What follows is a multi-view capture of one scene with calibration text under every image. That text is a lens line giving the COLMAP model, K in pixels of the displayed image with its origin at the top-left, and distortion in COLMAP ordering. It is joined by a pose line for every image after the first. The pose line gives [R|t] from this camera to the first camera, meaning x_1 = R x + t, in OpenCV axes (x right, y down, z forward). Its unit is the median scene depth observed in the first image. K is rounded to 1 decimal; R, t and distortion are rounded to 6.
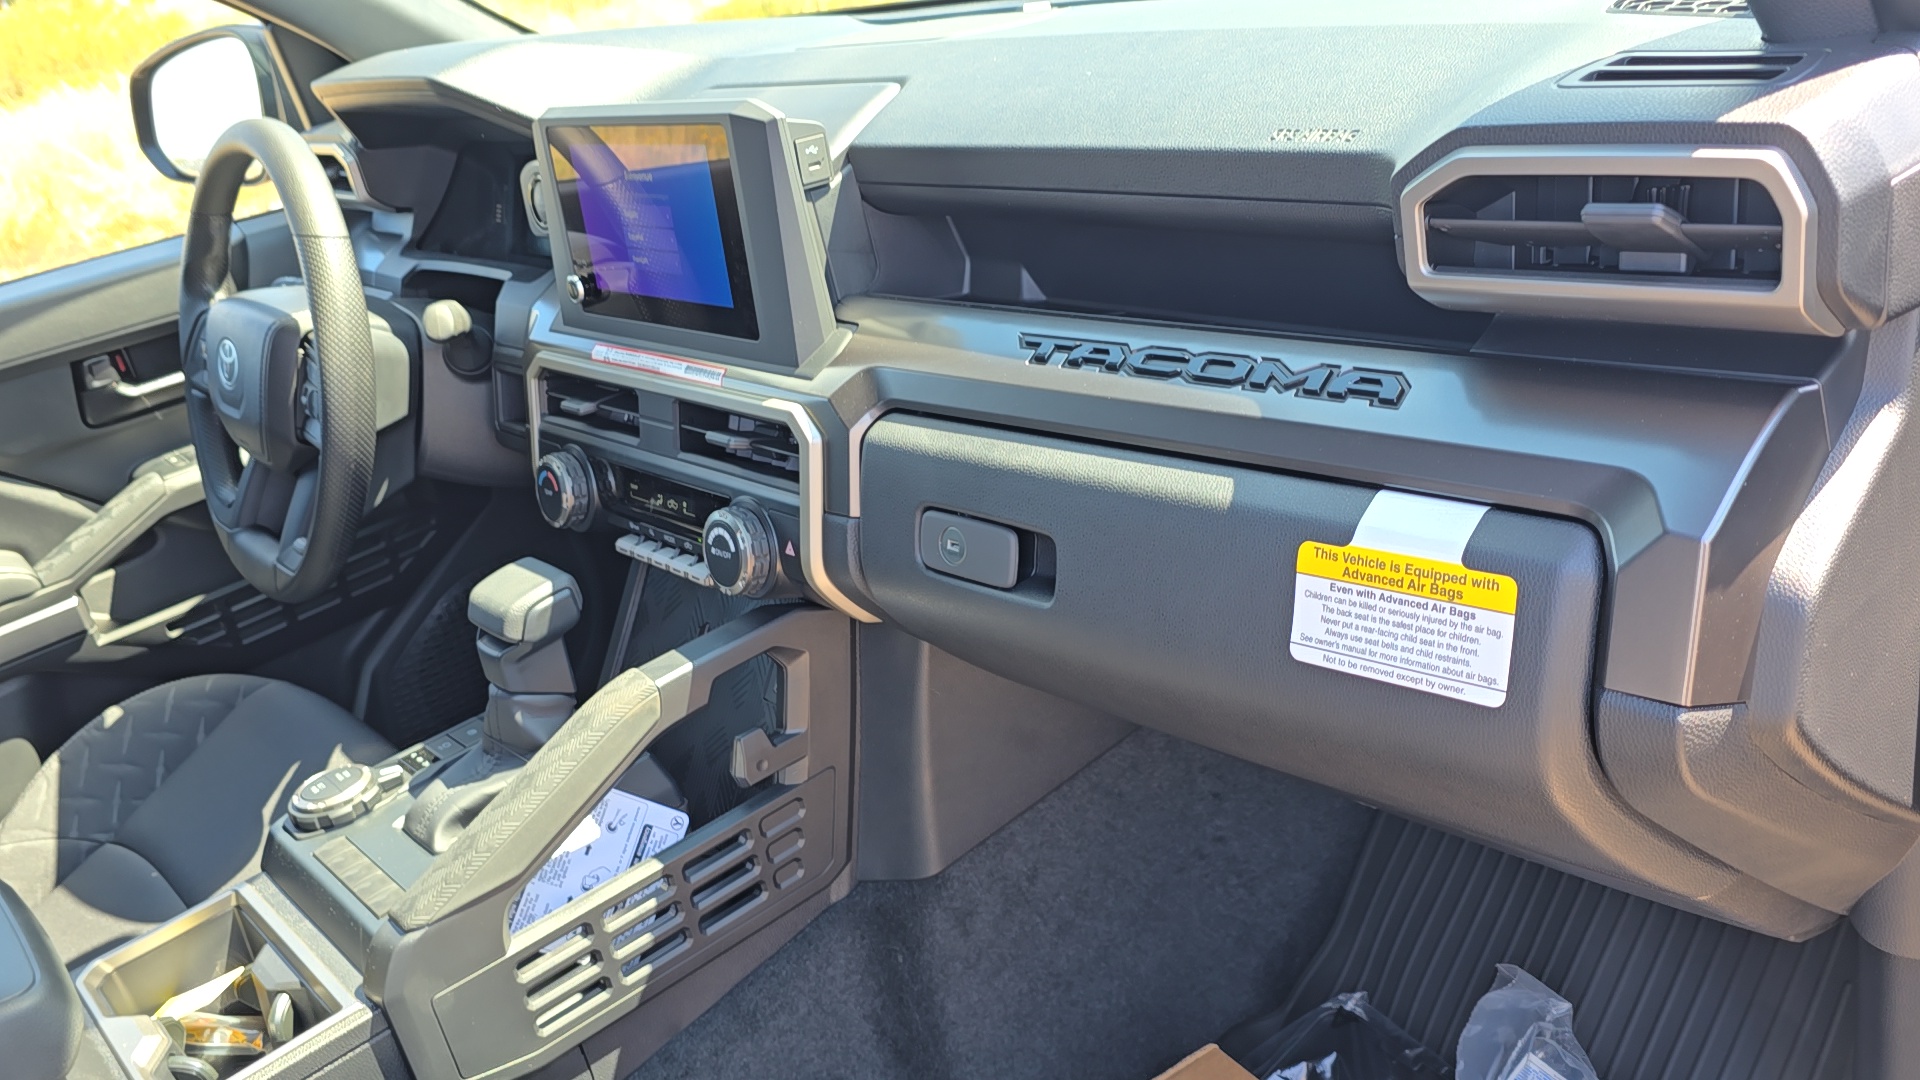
lens RADIAL K [[1626.5, 0, 990.5], [0, 1626.5, 529.8], [0, 0, 1]] dist [-0.017311, 0.000534]
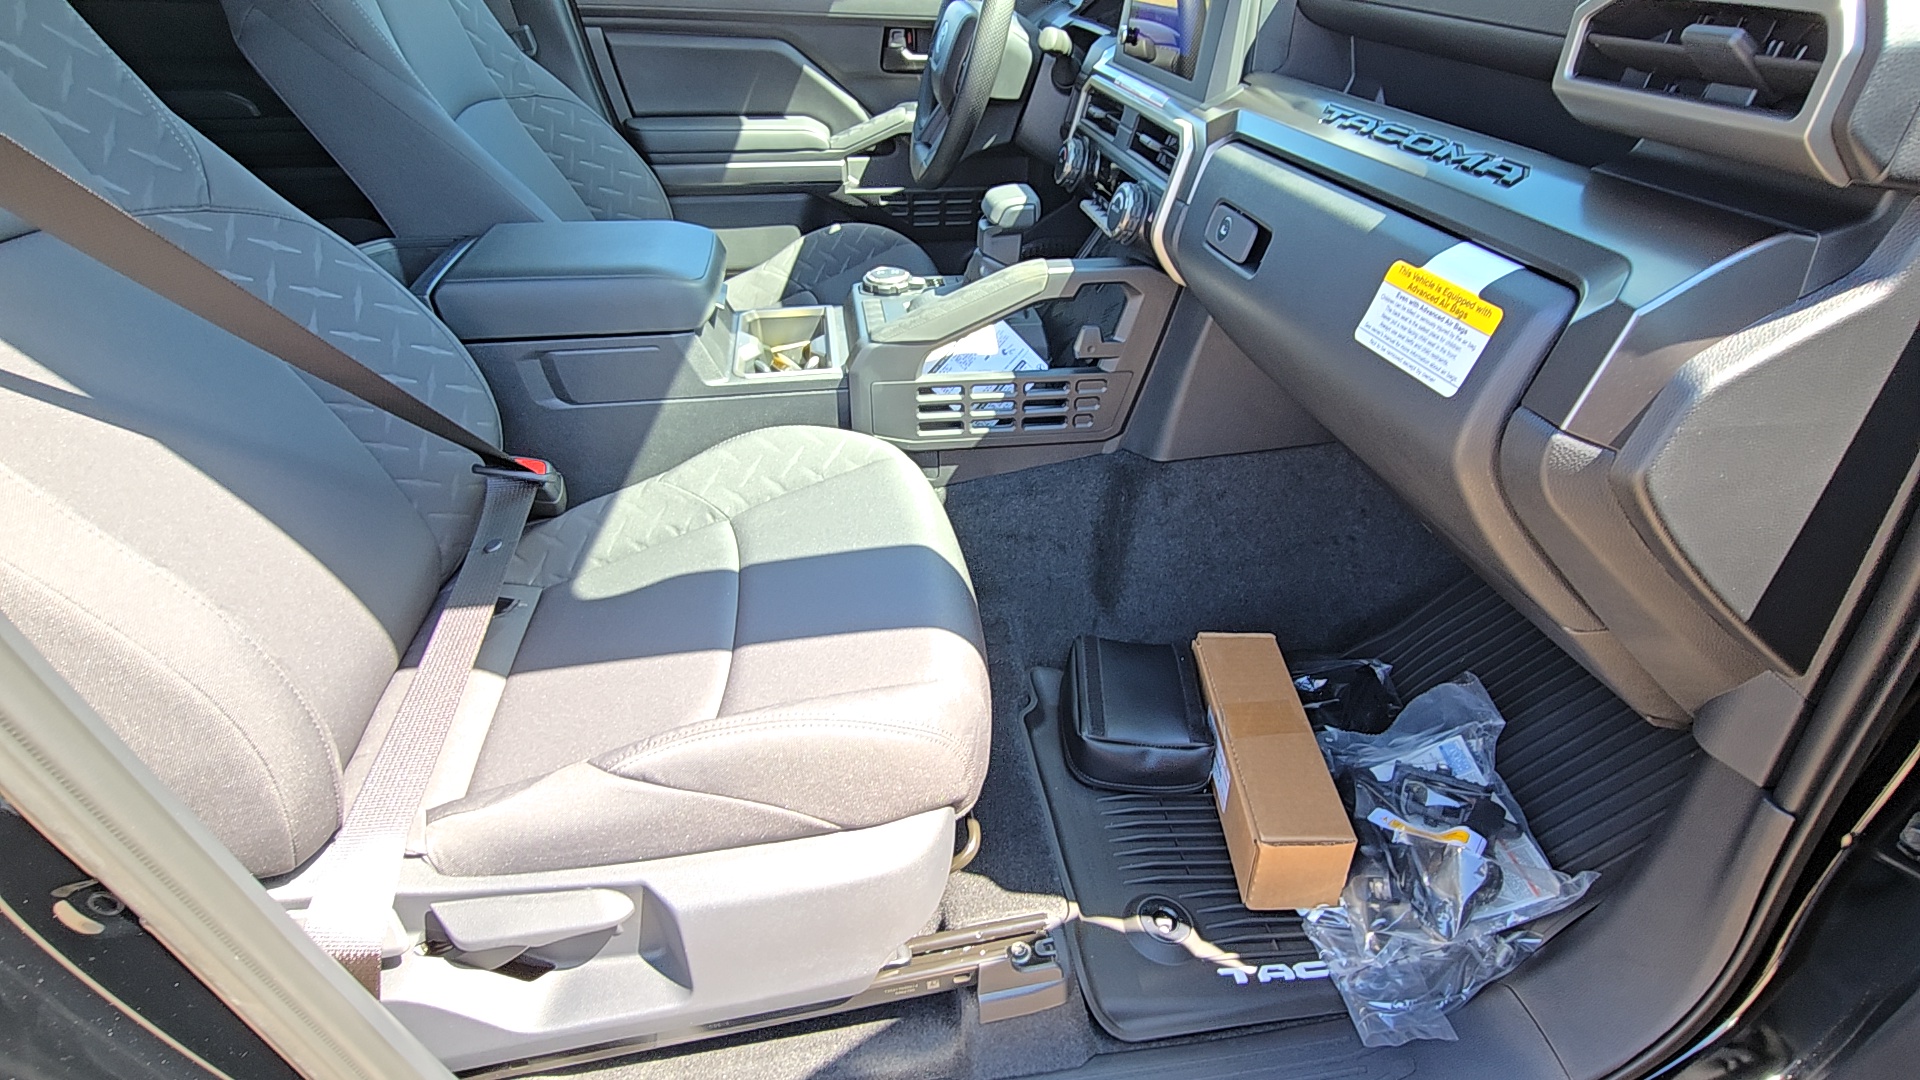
lens RADIAL K [[987.2, 0, 968.9], [0, 987.2, 543.7], [0, 0, 1]] dist [-0.001594, 0.001883]
pose [[0.821822, 0.458062, -0.338804, 0.212761], [-0.376044, 0.882830, 0.281430, 0.091783], [0.428019, -0.103880, 0.897780, 0.015267]]
